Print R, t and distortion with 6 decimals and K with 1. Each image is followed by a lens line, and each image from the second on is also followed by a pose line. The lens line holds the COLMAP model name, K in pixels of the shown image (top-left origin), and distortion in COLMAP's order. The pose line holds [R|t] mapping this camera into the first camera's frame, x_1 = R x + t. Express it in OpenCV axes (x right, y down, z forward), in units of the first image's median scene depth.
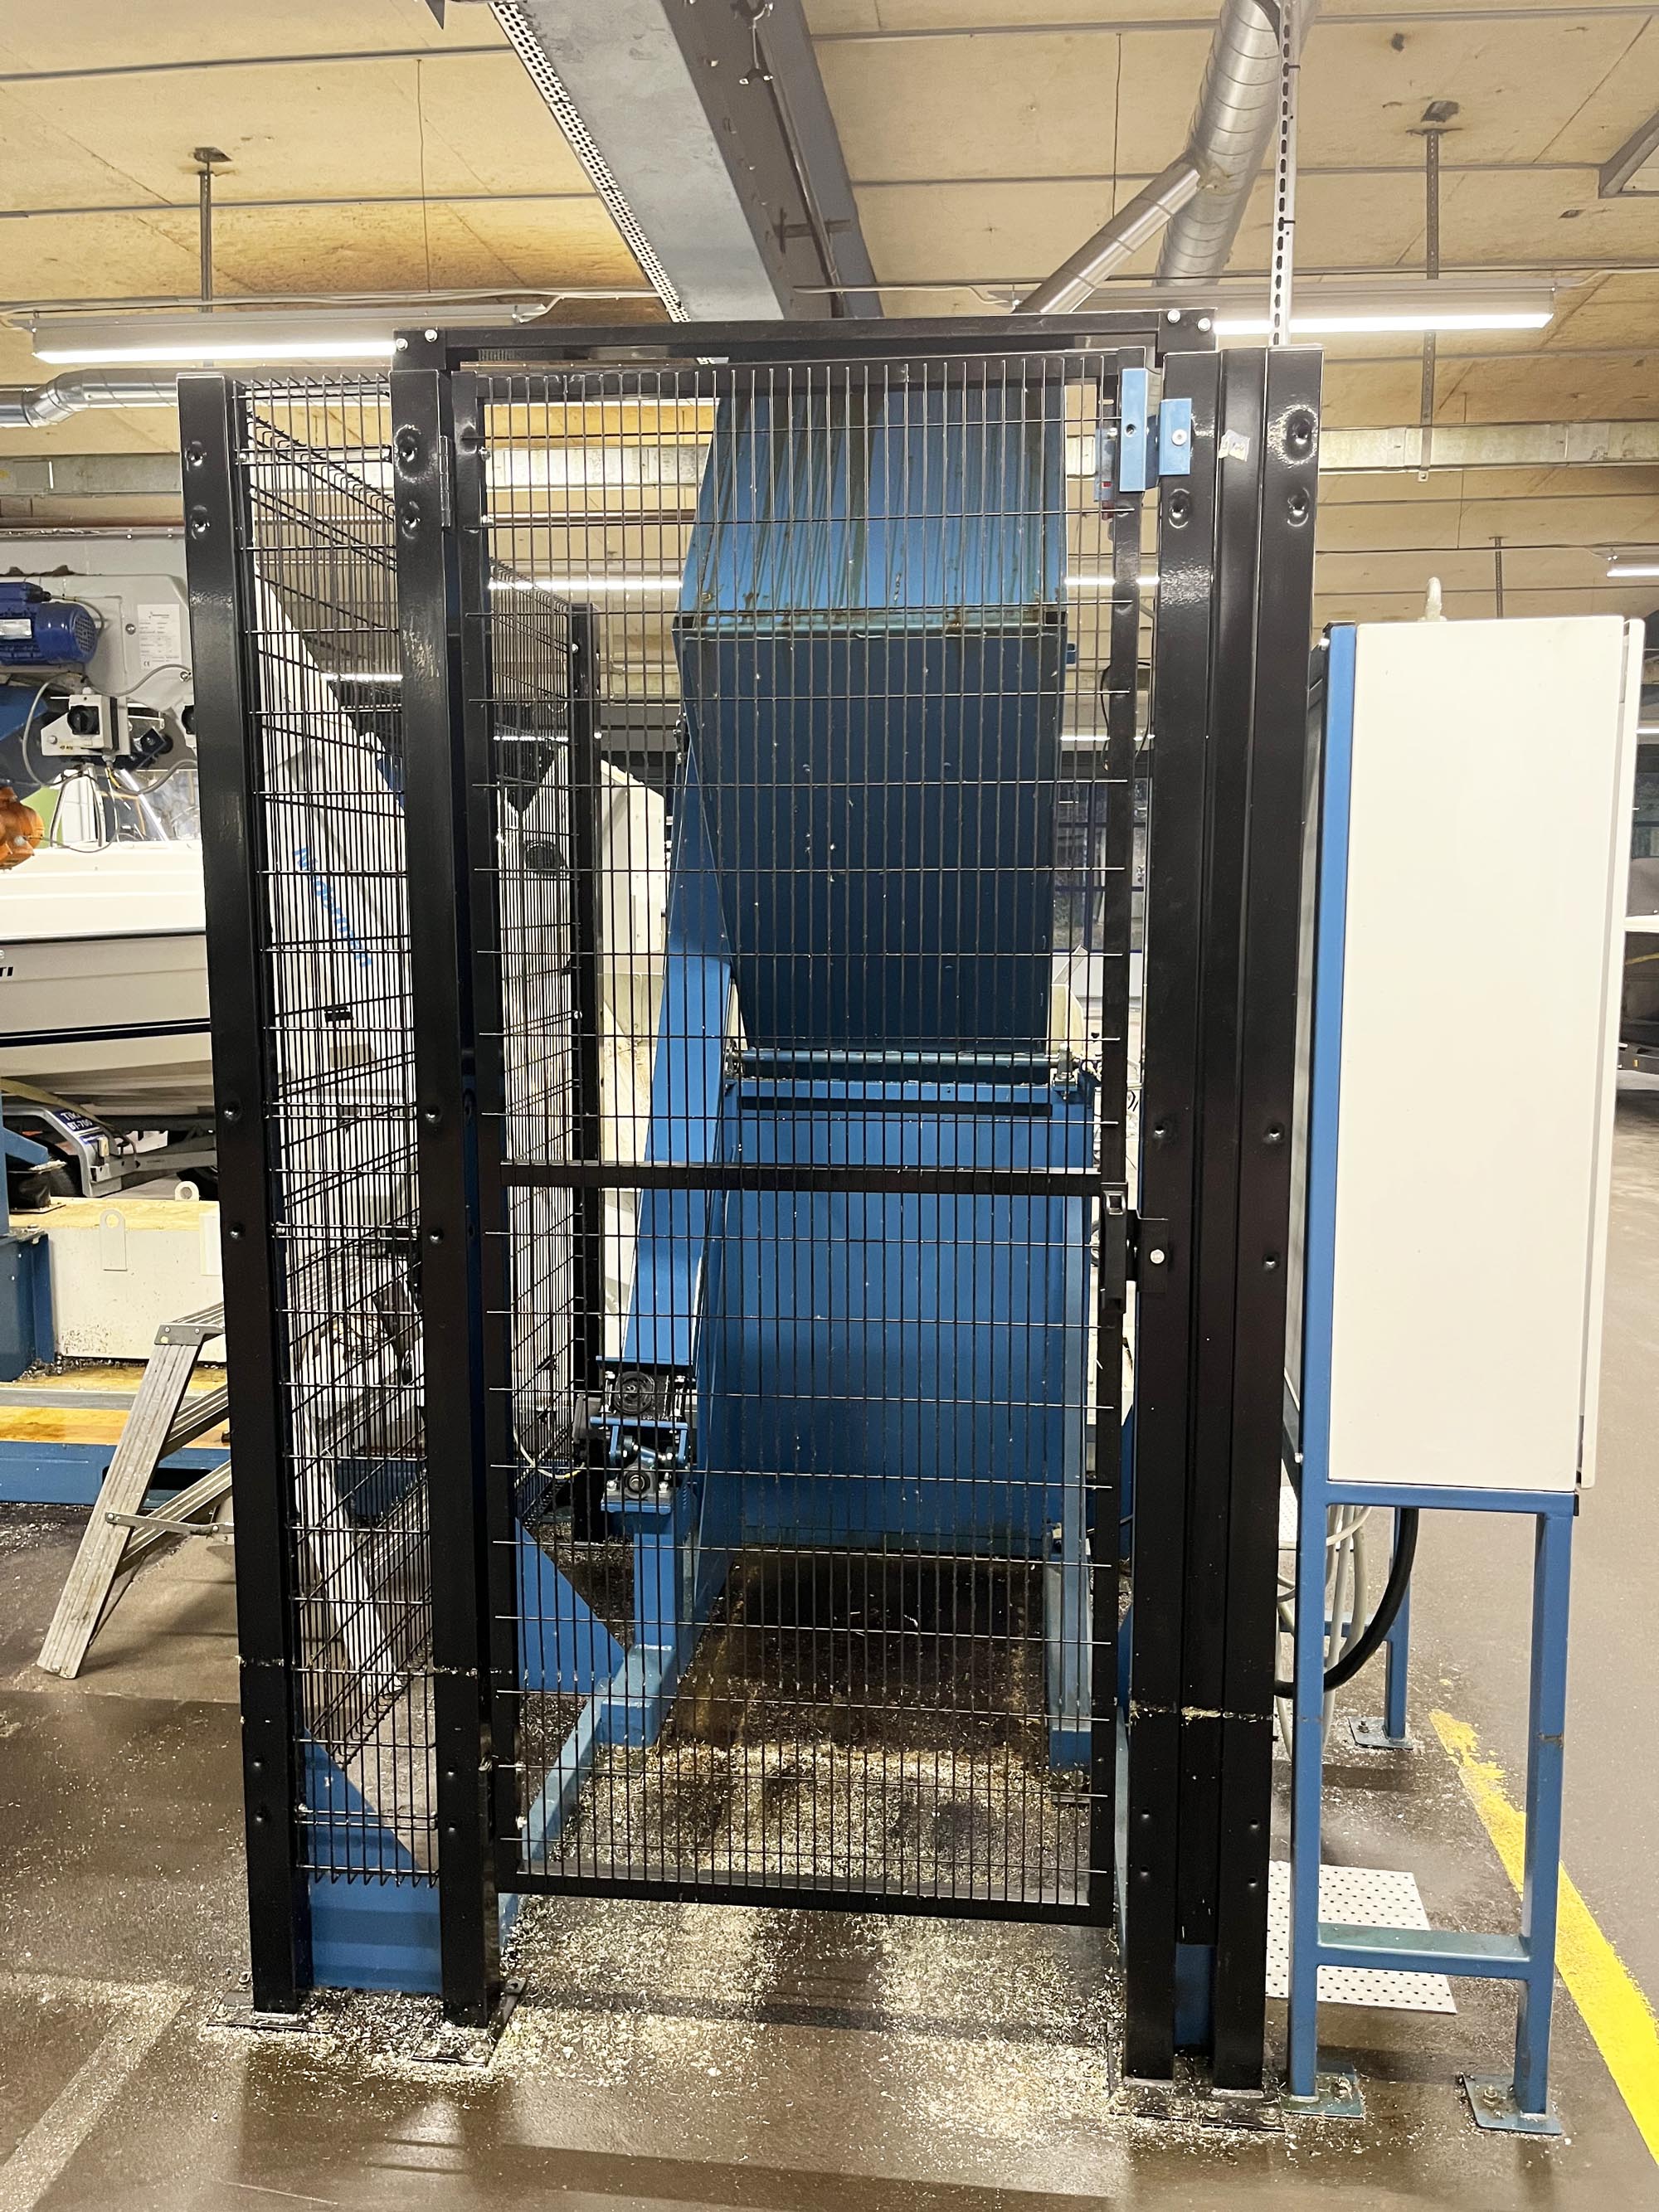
lens RADIAL K [[1644.8, 0, 829.5], [0, 1644.8, 1106.0], [0, 0, 1]] dist [0.052551, -0.073785]
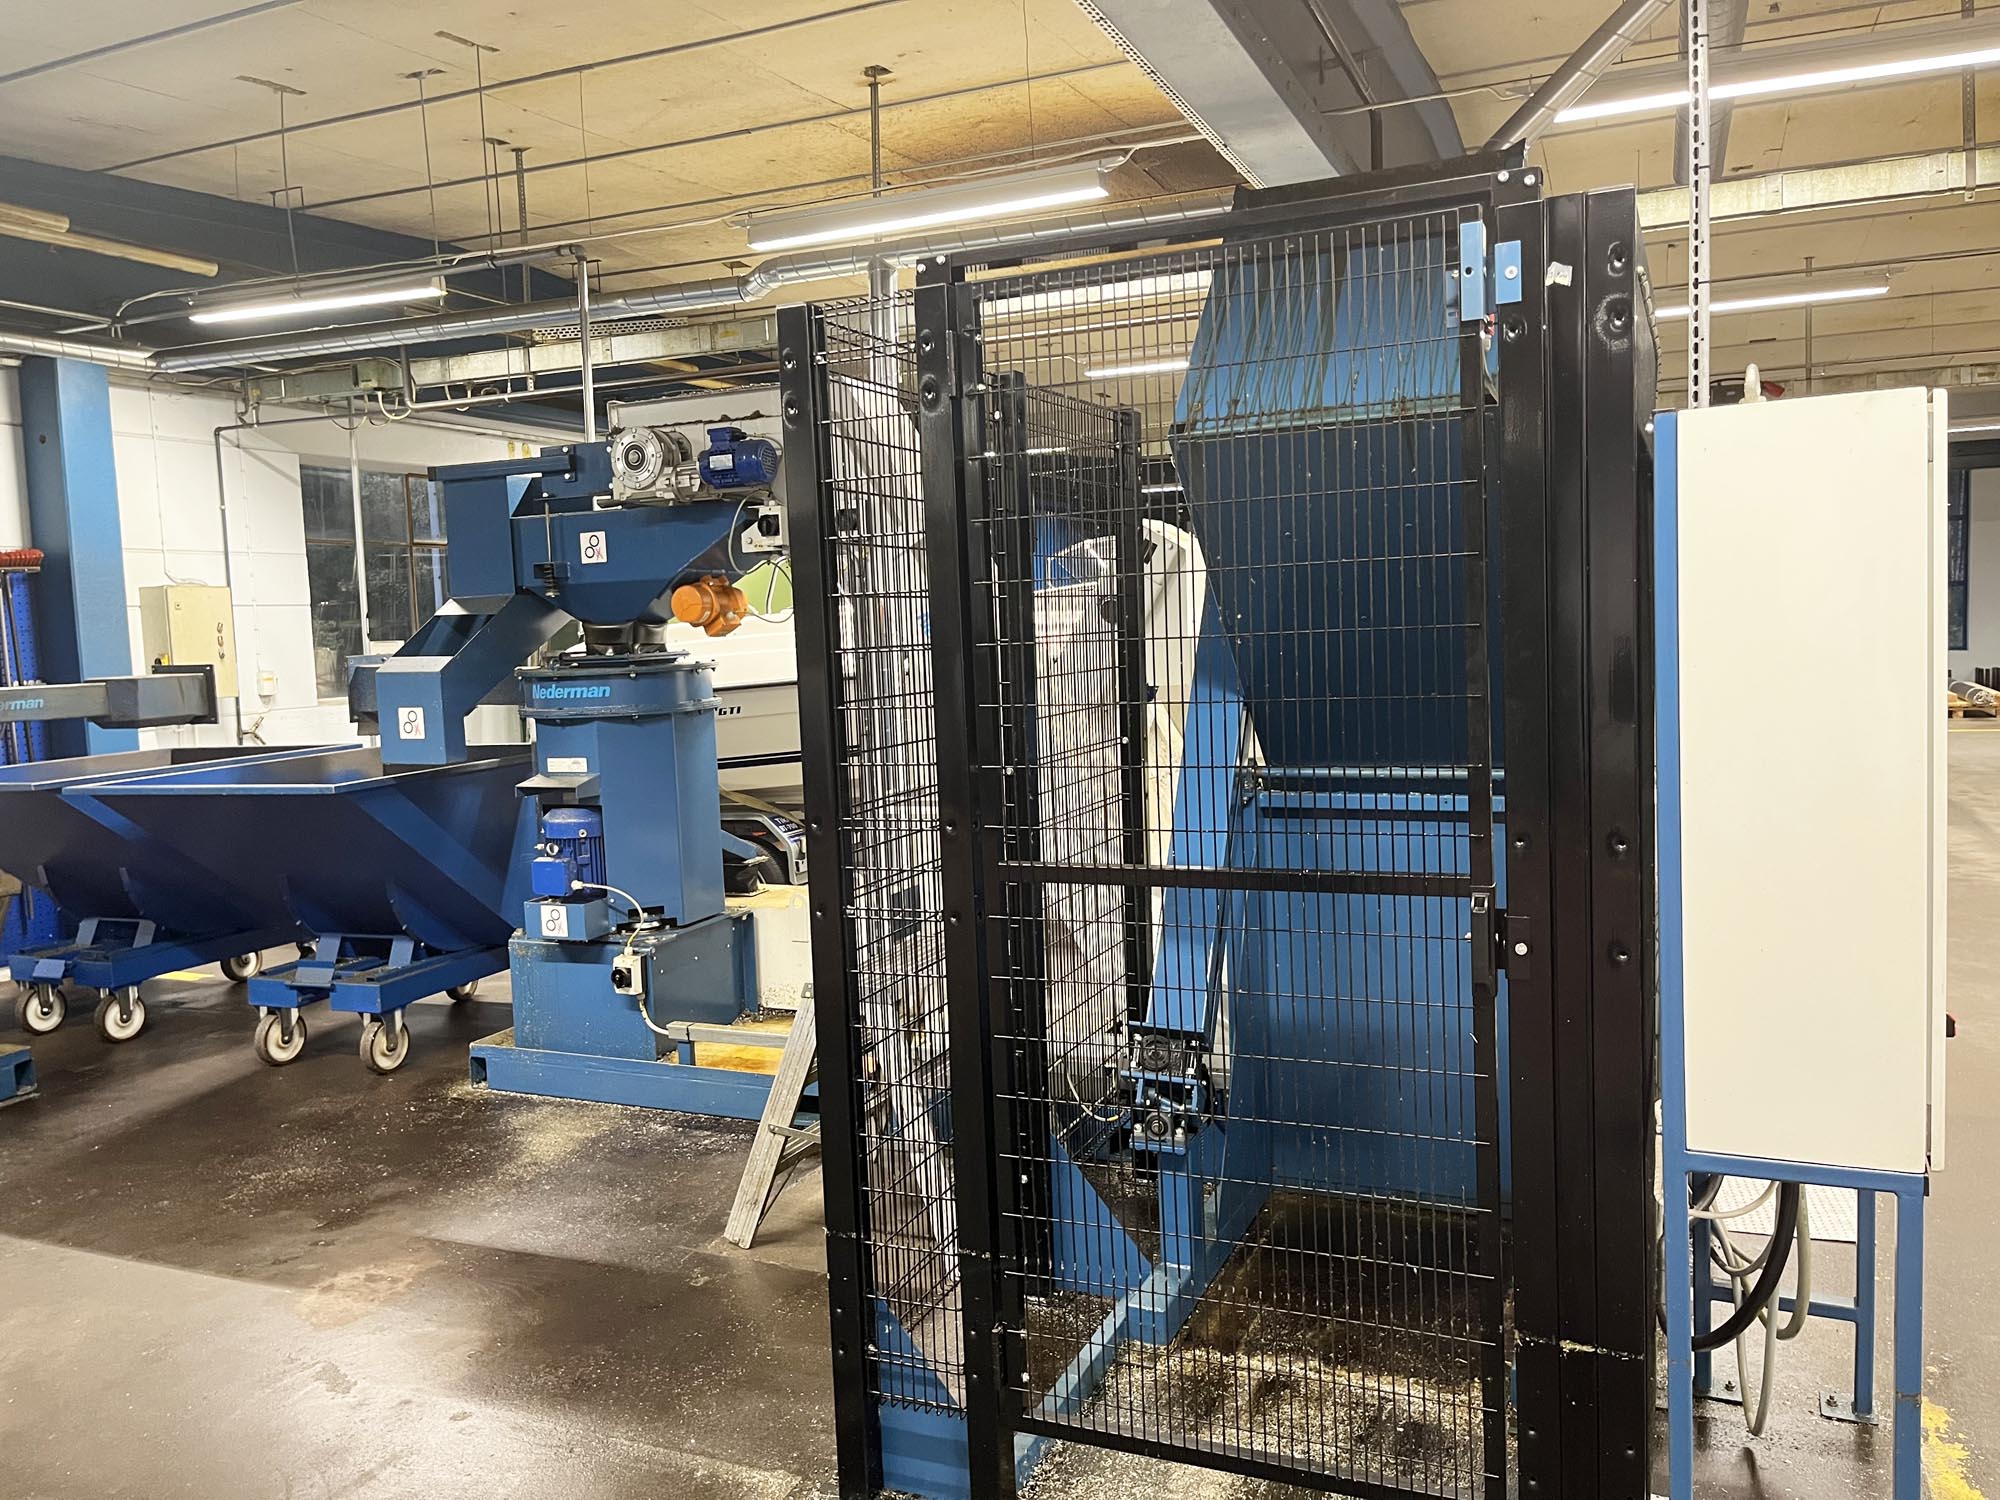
lens RADIAL K [[1506.9, 0, 1000.0], [0, 1506.9, 750.0], [0, 0, 1]] dist [0.033624, -0.051899]
pose [[0.949615, -0.014935, -0.313063, 0.126483], [0.003333, 0.999289, -0.037560, -0.008119], [0.313401, 0.034624, 0.948989, -0.103362]]
